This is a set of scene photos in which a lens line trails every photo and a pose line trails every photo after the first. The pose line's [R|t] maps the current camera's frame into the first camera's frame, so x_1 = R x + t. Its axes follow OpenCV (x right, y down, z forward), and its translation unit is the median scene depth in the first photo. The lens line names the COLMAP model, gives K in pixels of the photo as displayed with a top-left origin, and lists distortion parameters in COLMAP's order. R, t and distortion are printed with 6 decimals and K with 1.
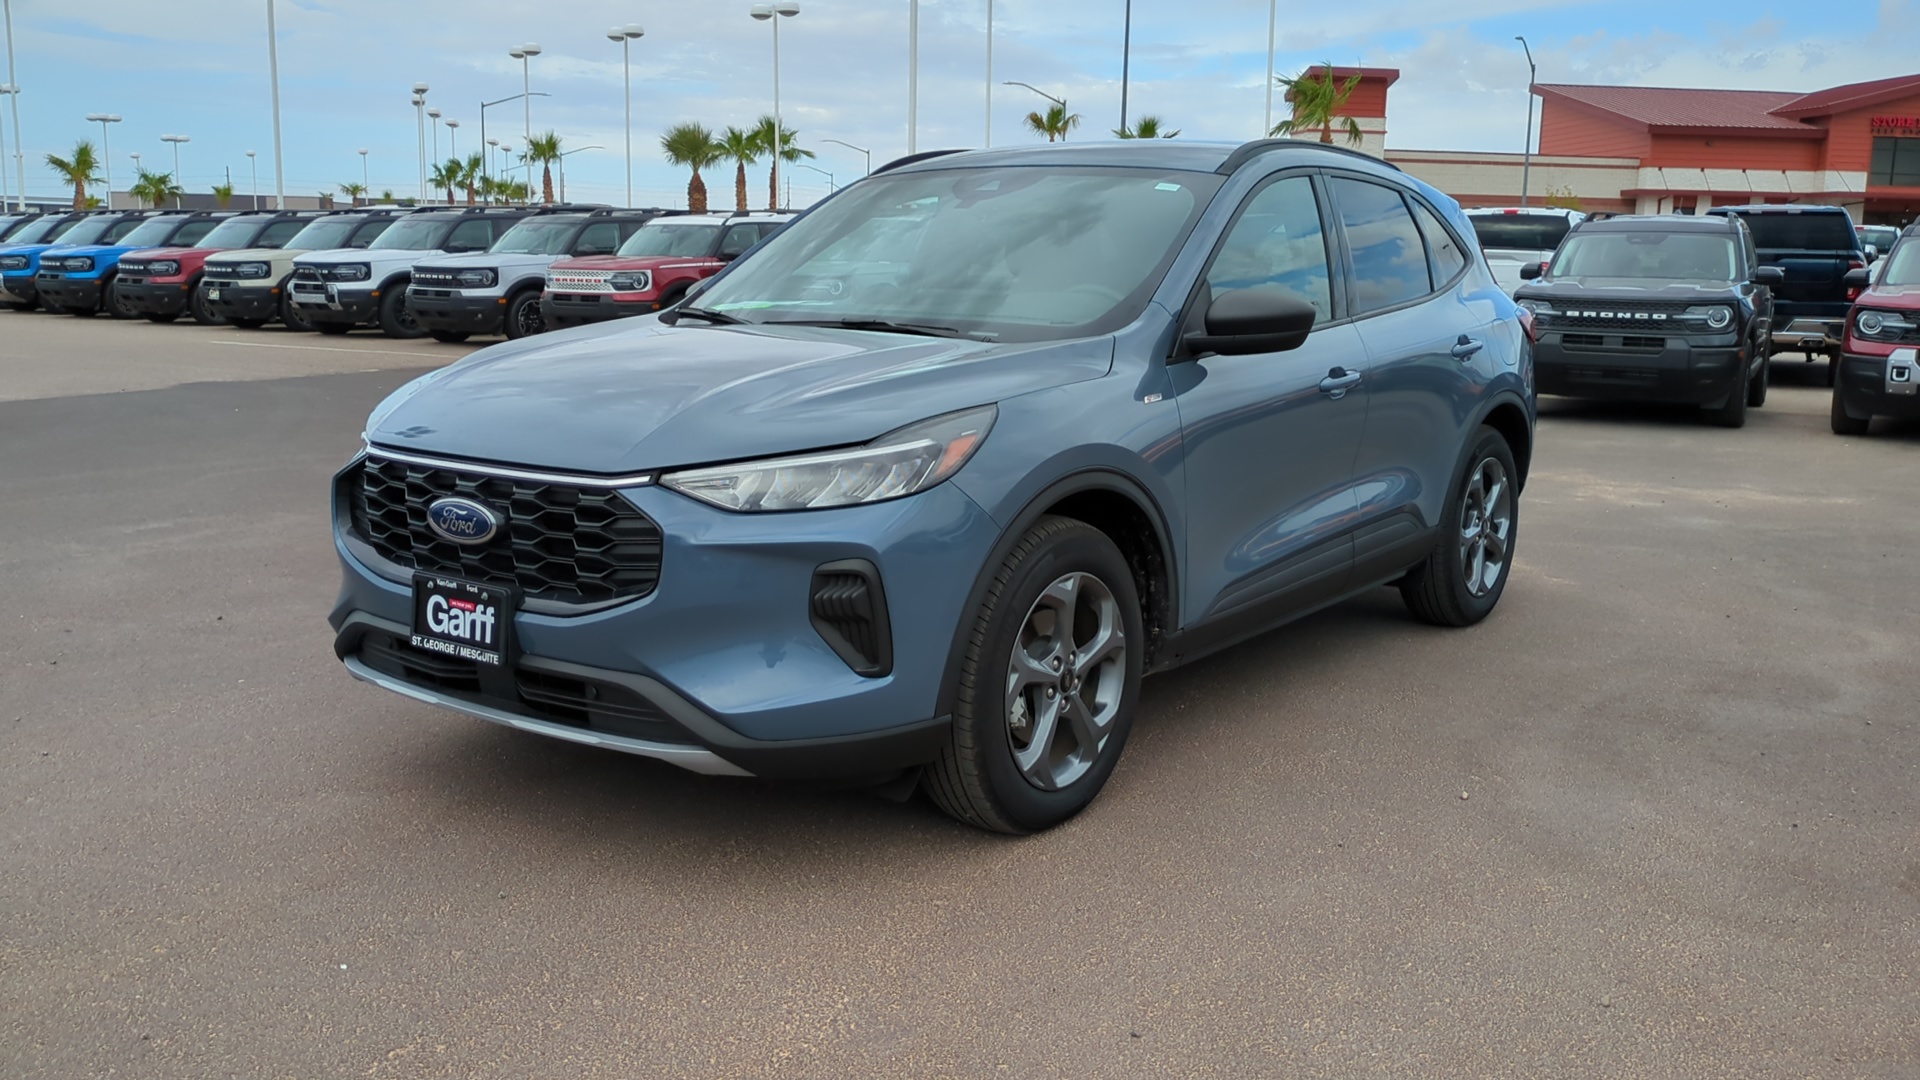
lens RADIAL K [[1654.4, 0, 975.4], [0, 1654.4, 578.9], [0, 0, 1]] dist [0.036863, -0.019920]
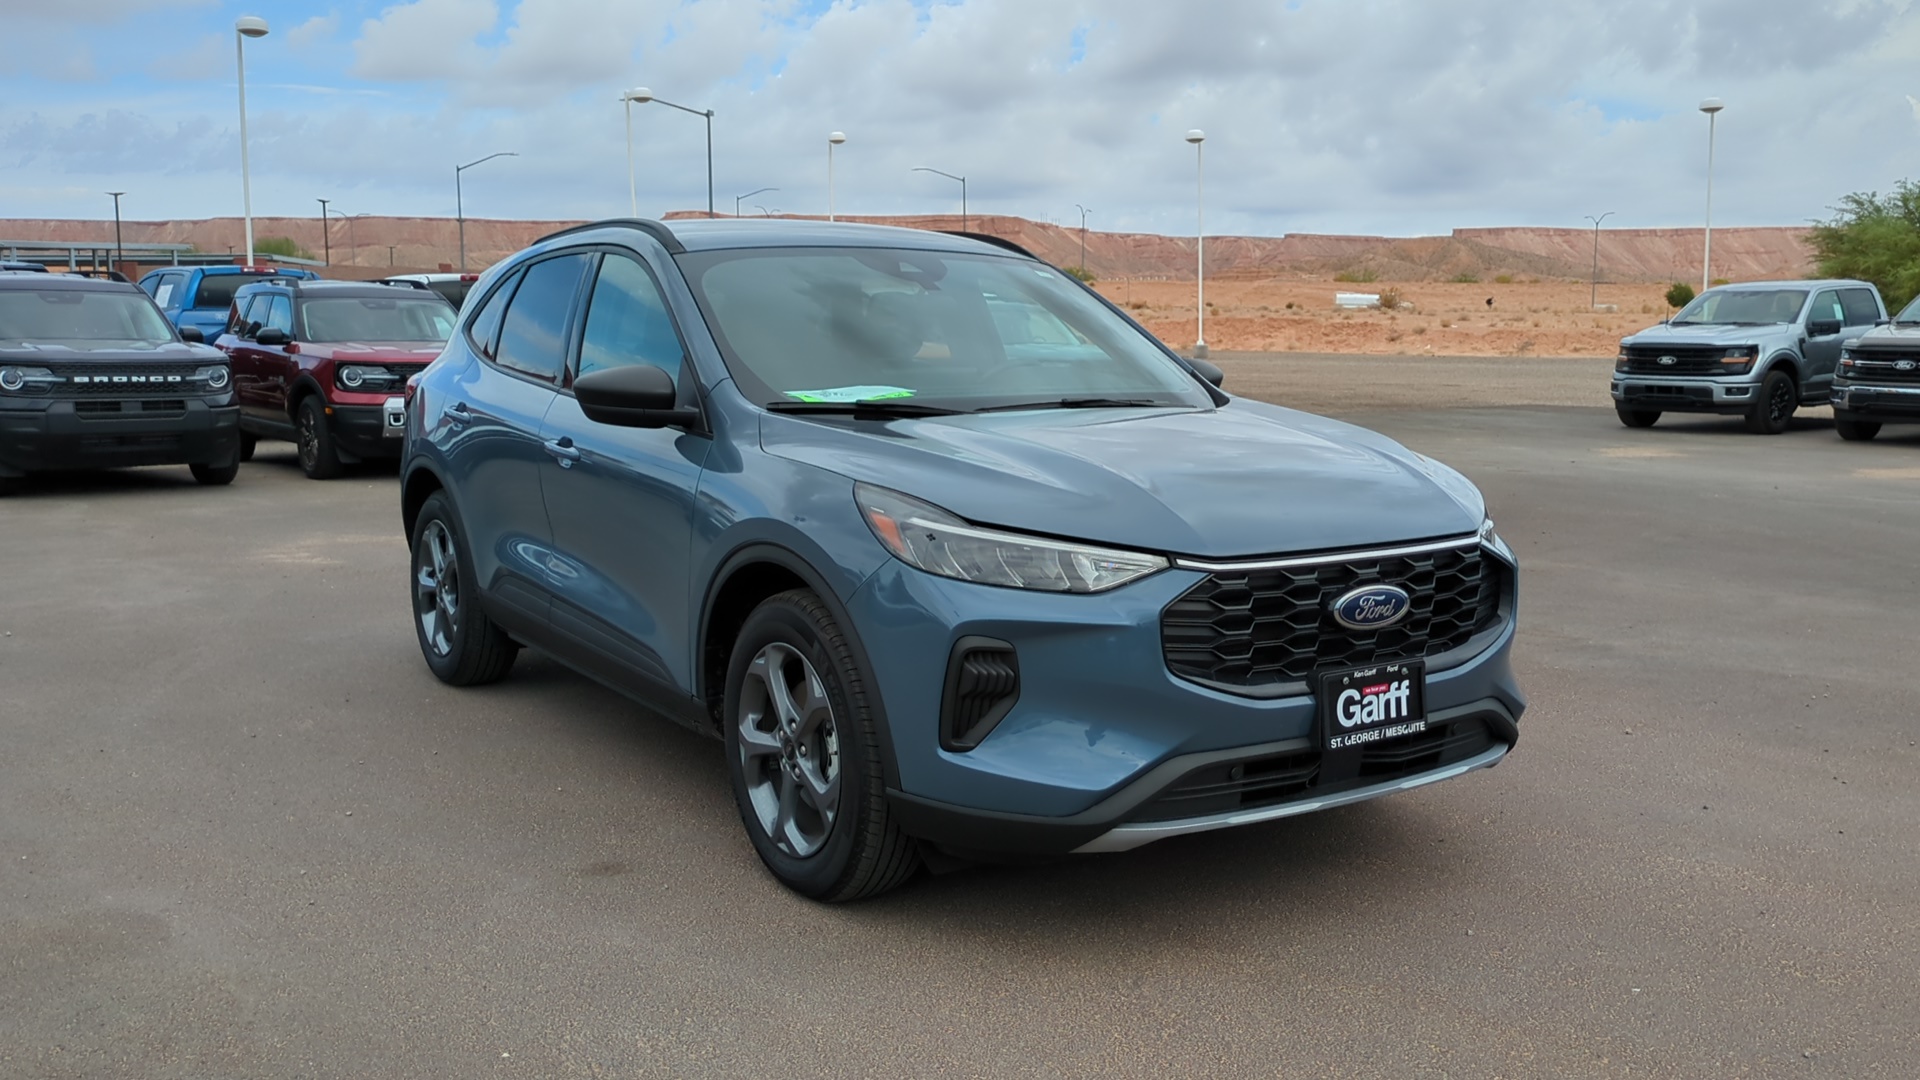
lens RADIAL K [[1654.4, 0, 975.4], [0, 1654.4, 578.9], [0, 0, 1]] dist [0.036863, -0.019920]
pose [[0.332354, -0.158722, 0.929703, -1.275821], [0.185128, 0.977541, 0.100709, -0.190868], [-0.924807, 0.138643, 0.354273, 0.826360]]
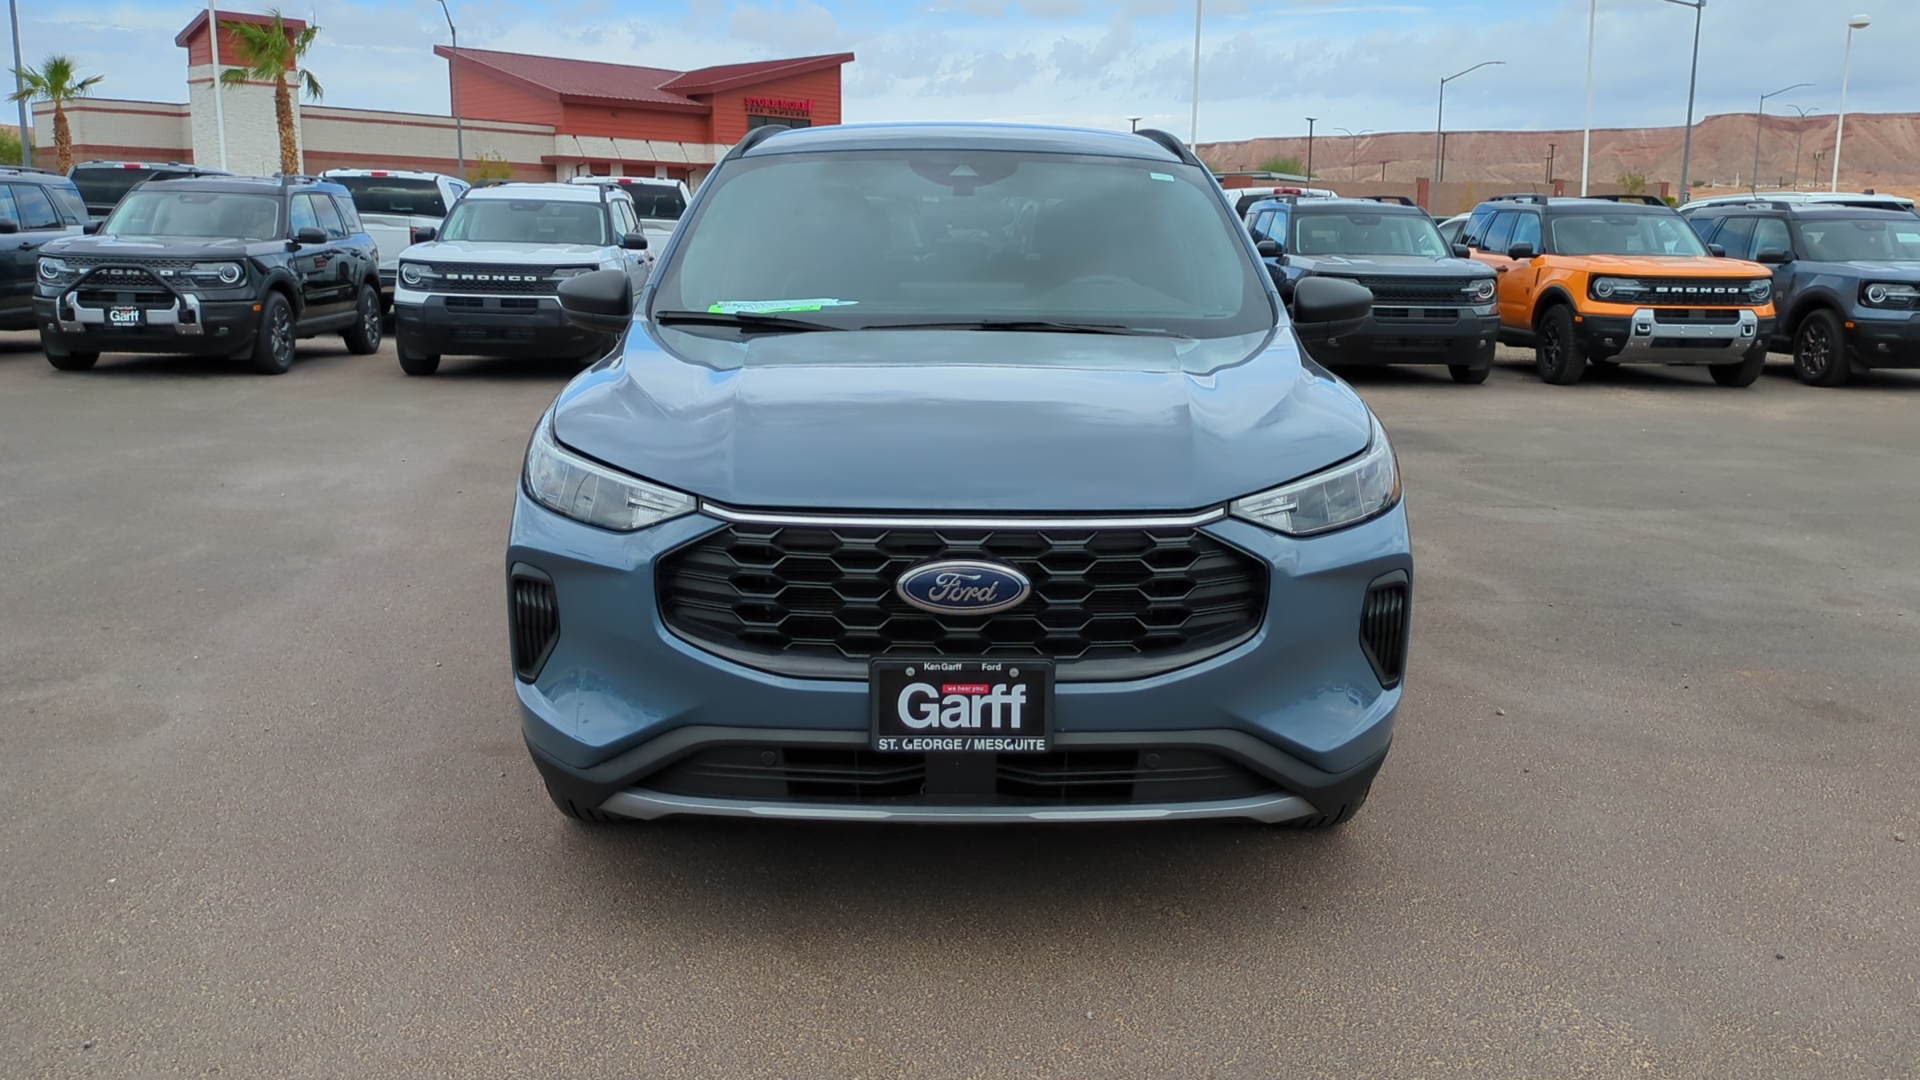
lens RADIAL K [[1654.4, 0, 975.4], [0, 1654.4, 578.9], [0, 0, 1]] dist [0.036863, -0.019920]
pose [[0.796810, -0.130586, 0.589950, -0.755208], [0.117871, 0.991202, 0.060202, -0.084364], [-0.592621, 0.021568, 0.805193, 0.321368]]
